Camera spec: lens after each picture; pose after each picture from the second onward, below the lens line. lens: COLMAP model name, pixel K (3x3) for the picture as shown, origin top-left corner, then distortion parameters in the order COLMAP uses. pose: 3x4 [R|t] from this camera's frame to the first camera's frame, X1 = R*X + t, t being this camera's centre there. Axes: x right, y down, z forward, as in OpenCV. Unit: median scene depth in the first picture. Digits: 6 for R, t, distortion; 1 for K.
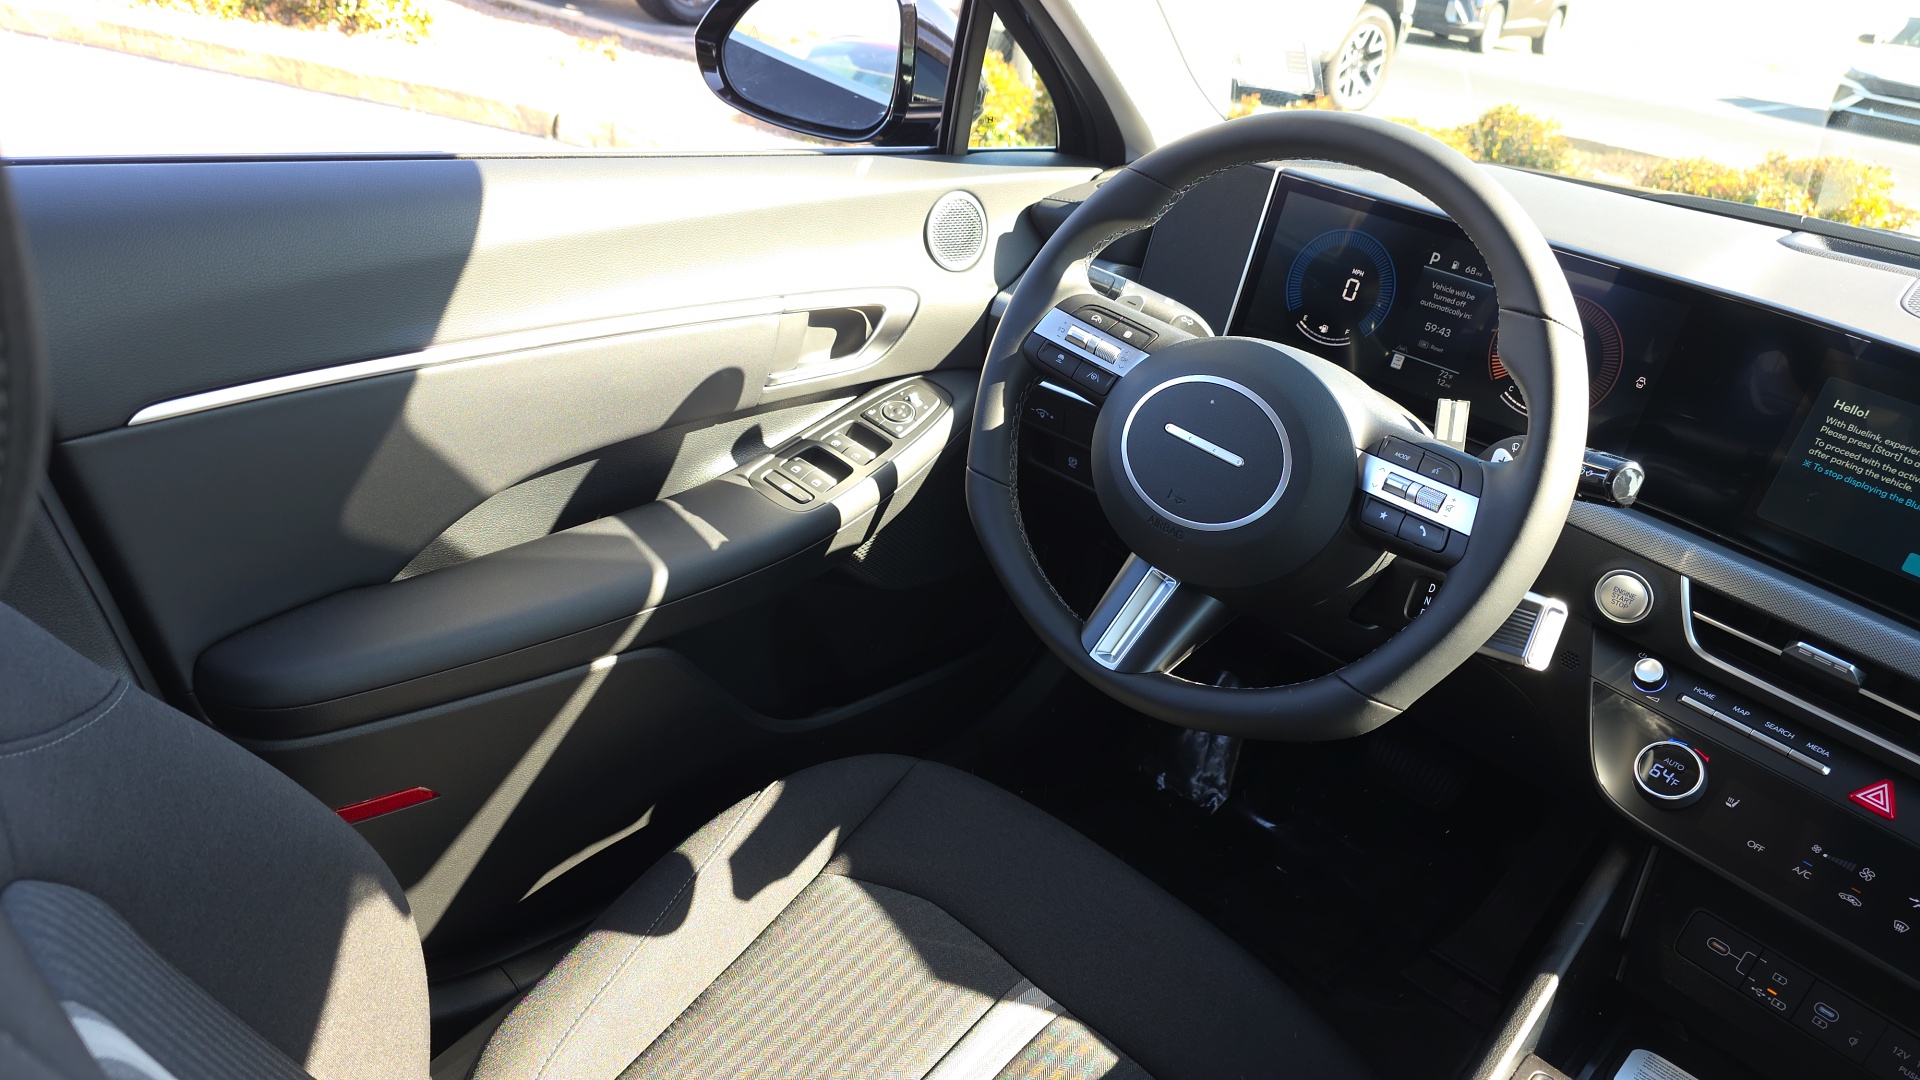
lens RADIAL K [[1305.6, 0, 937.3], [0, 1305.6, 555.2], [0, 0, 1]] dist [0.051286, -0.051952]
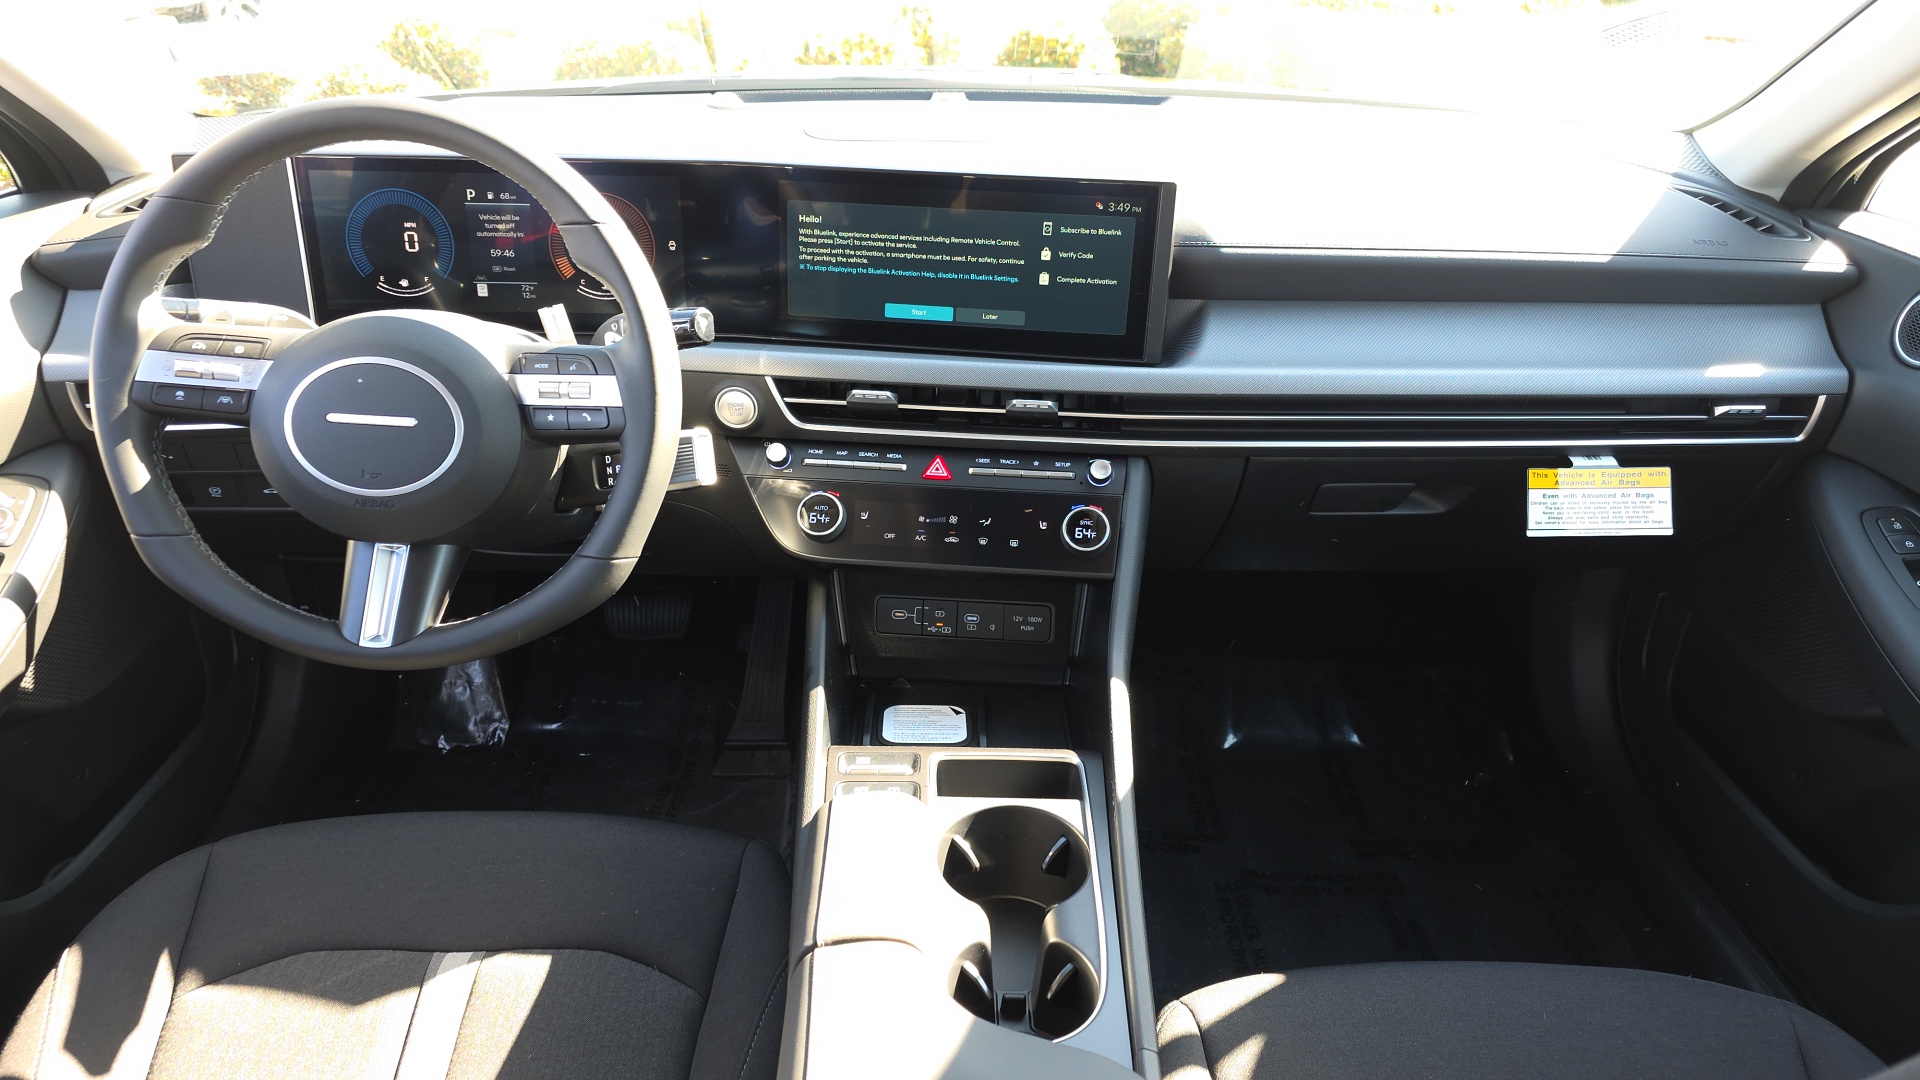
lens RADIAL K [[1274.6, 0, 937.8], [0, 1274.6, 554.5], [0, 0, 1]] dist [0.080919, -0.087807]
pose [[0.712744, -0.437672, 0.548123, -0.090558], [0.399980, 0.895544, 0.194977, -0.005392], [-0.576205, 0.080269, 0.813354, -0.122895]]
